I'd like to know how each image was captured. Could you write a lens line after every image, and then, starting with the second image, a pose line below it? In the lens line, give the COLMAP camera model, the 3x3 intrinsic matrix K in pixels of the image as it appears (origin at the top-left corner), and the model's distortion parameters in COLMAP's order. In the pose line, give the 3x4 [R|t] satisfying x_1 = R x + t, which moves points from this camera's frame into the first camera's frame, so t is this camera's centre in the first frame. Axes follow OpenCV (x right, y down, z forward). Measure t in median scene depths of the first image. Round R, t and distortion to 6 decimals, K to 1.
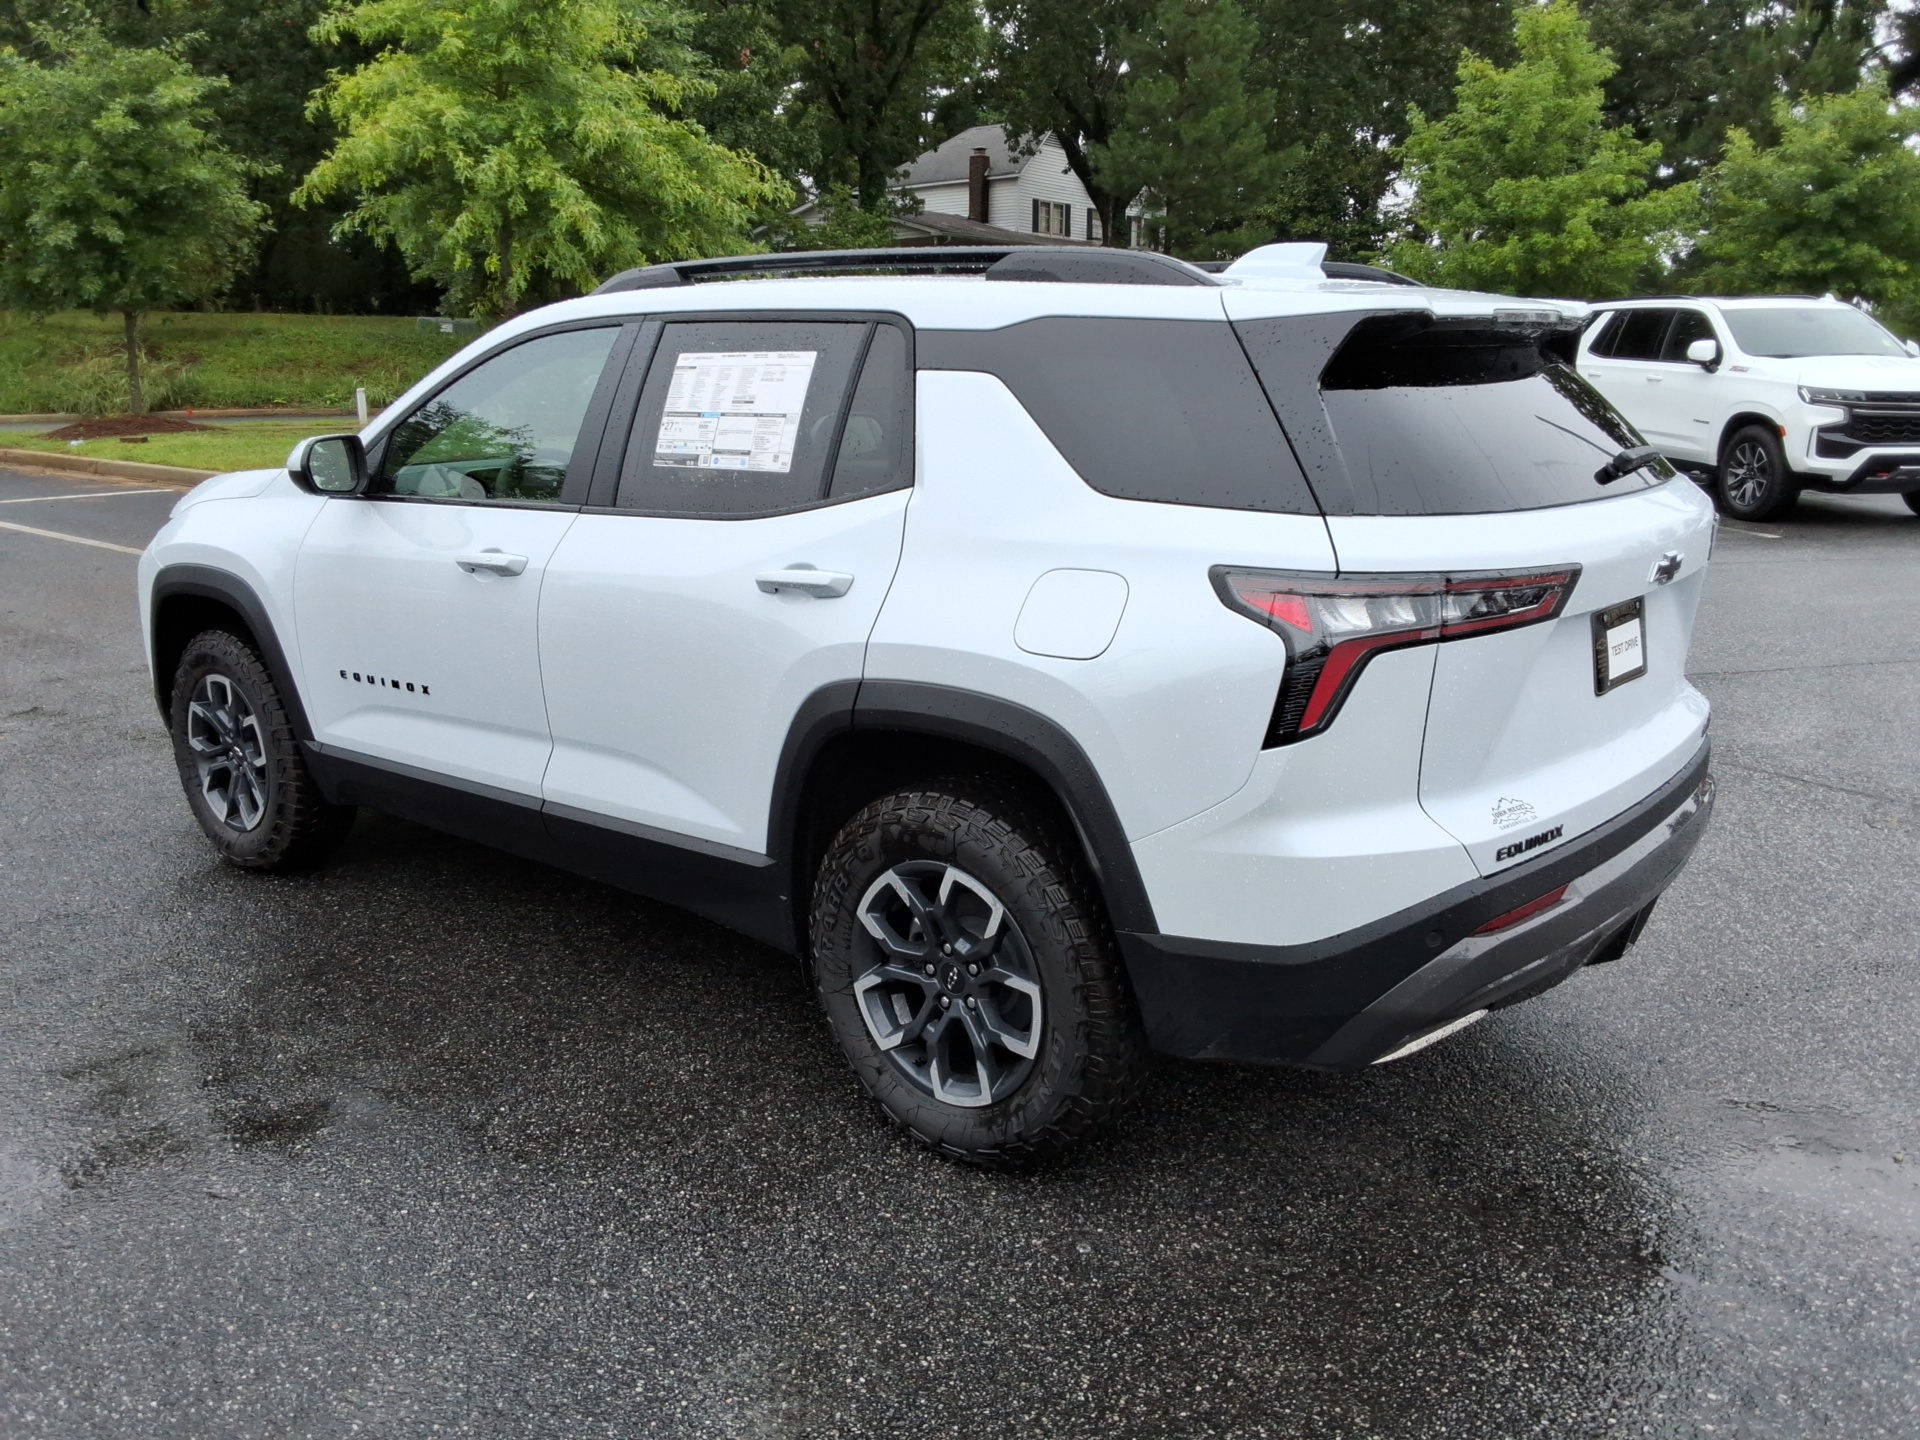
lens RADIAL K [[1538.0, 0, 964.8], [0, 1538.0, 691.0], [0, 0, 1]] dist [0.095186, -0.134848]
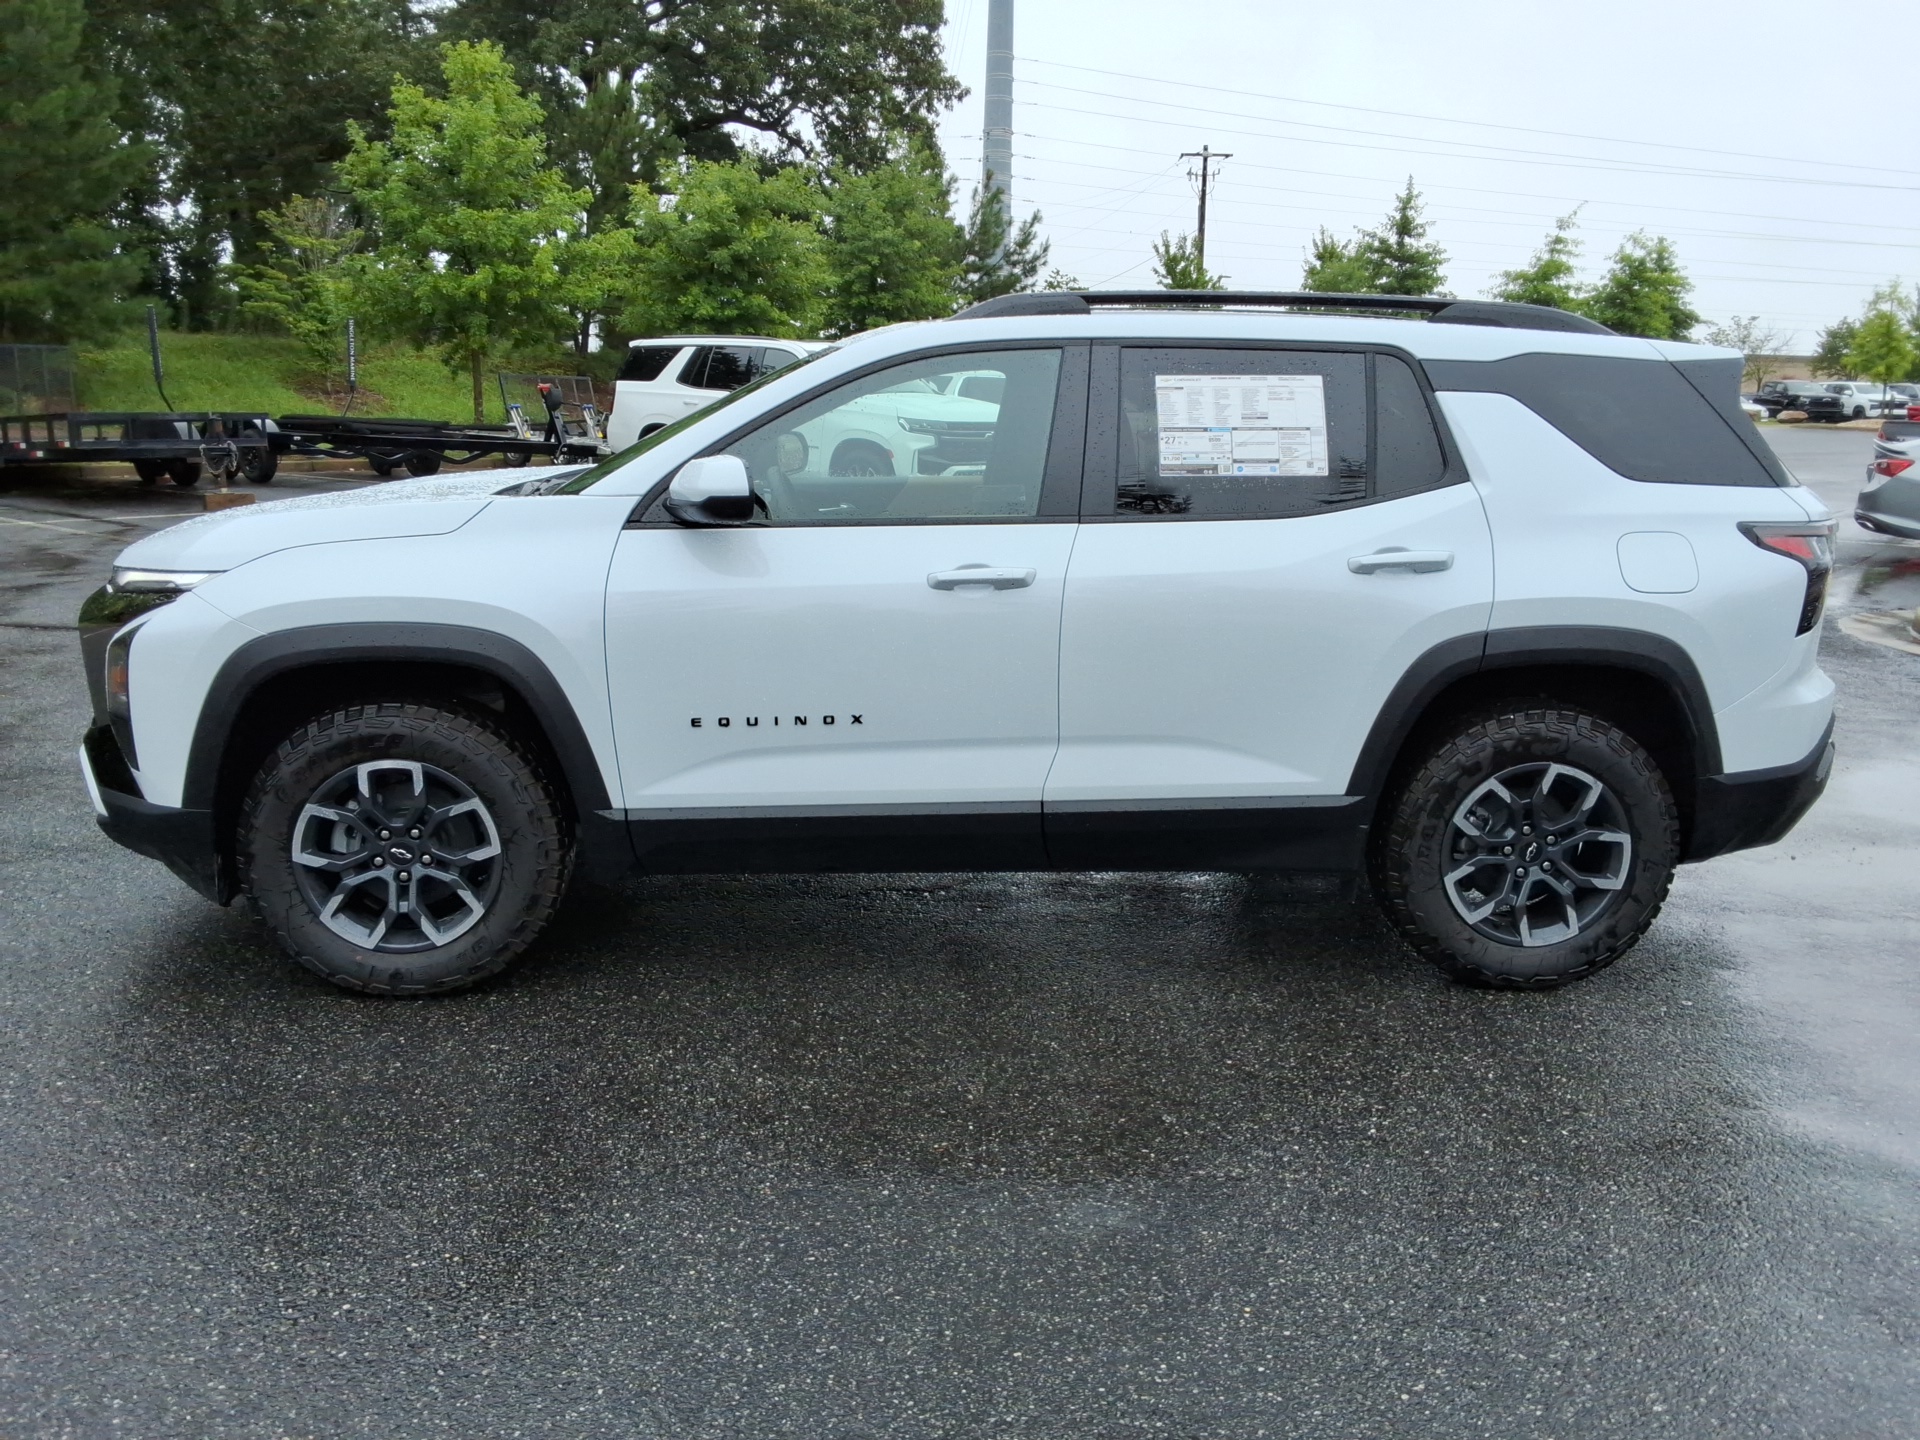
lens RADIAL K [[1560.8, 0, 974.0], [0, 1560.8, 696.3], [0, 0, 1]] dist [0.115473, -0.208117]
pose [[0.734995, -0.114549, 0.668327, -0.244878], [0.125235, 0.991604, 0.032230, -0.009580], [-0.666408, 0.060009, 0.743169, 0.060196]]
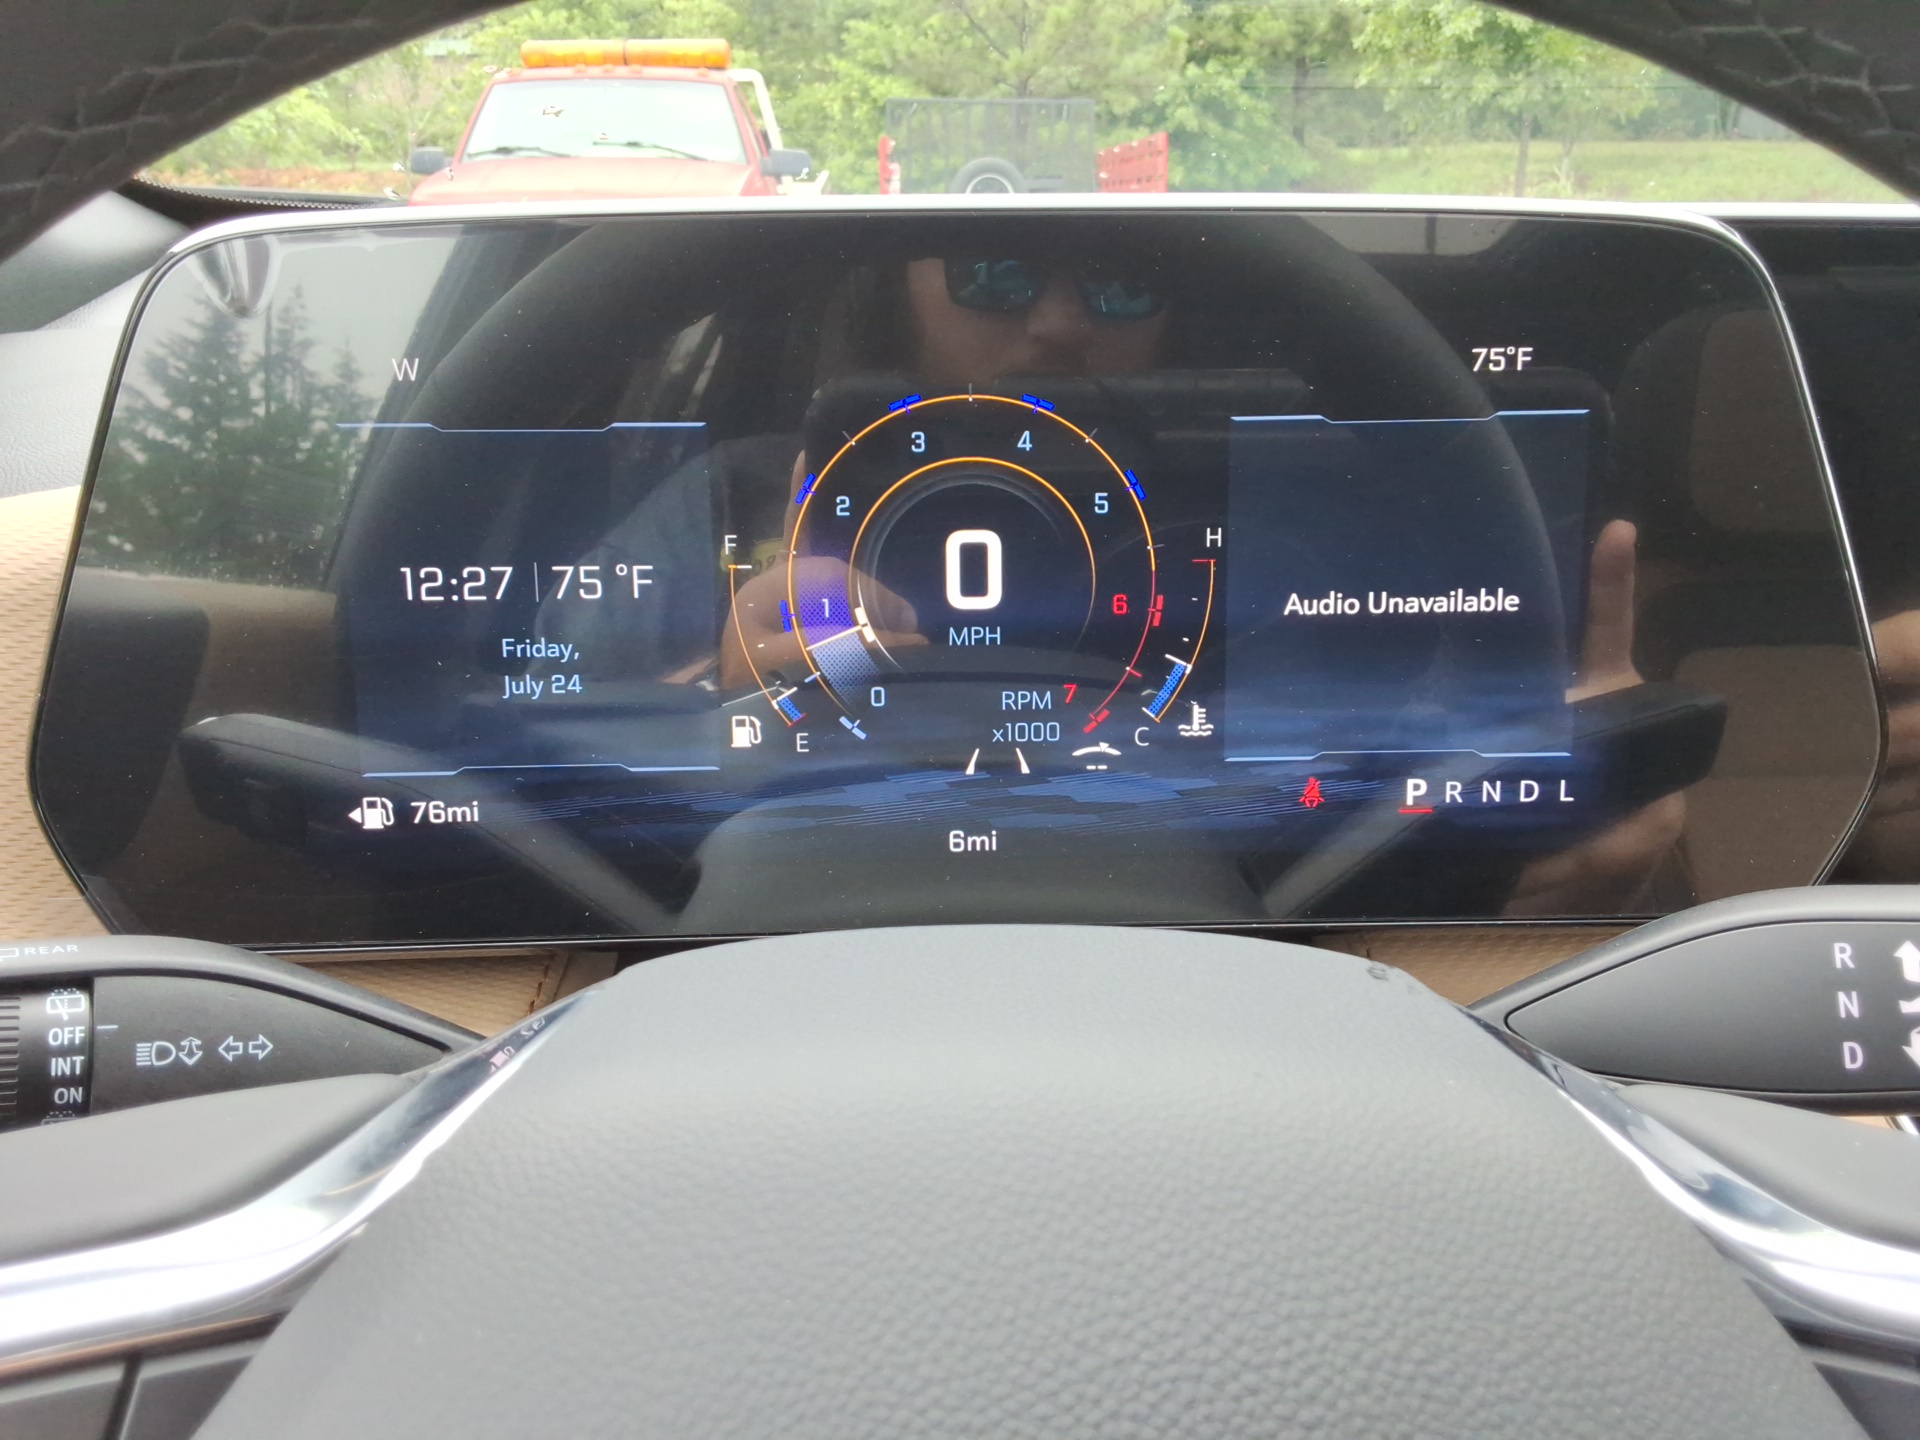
lens RADIAL K [[1553.5, 0, 986.6], [0, 1553.5, 699.7], [0, 0, 1]] dist [0.143782, -0.266986]
pose [[0.667015, 0.228721, -0.709068, -0.071264], [-0.162319, 0.973463, 0.161313, -0.039386], [0.727147, 0.007497, 0.686440, 0.284733]]
